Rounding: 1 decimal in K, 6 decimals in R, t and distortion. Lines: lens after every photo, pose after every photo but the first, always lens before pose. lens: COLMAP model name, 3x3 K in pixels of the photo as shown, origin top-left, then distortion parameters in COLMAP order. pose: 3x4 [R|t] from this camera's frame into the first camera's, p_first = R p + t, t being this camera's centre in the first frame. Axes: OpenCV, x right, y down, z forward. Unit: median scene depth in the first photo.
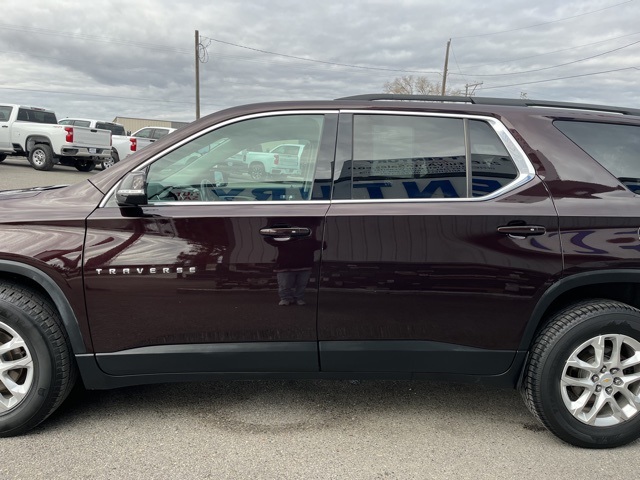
lens RADIAL K [[485.1, 0, 318.5], [0, 485.1, 237.7], [0, 0, 1]] dist [0.094981, -0.130246]
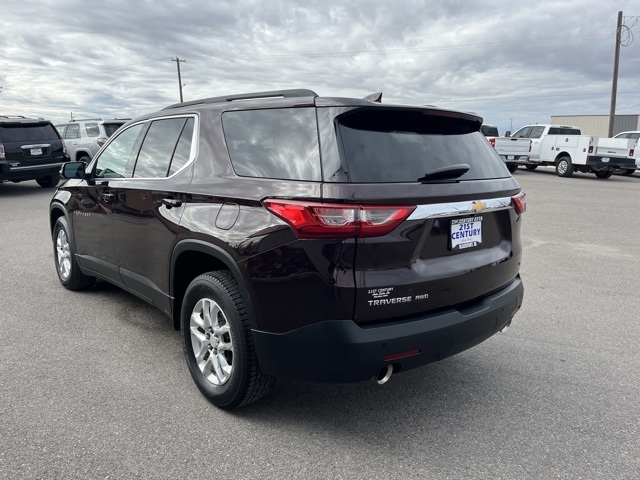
lens RADIAL K [[488.3, 0, 318.4], [0, 488.3, 240.2], [0, 0, 1]] dist [0.089530, -0.119670]
pose [[0.613566, 0.105516, -0.782562, 1.486468], [-0.104573, 0.993161, 0.051921, -0.021885], [0.782688, 0.049978, 0.620404, 0.452232]]
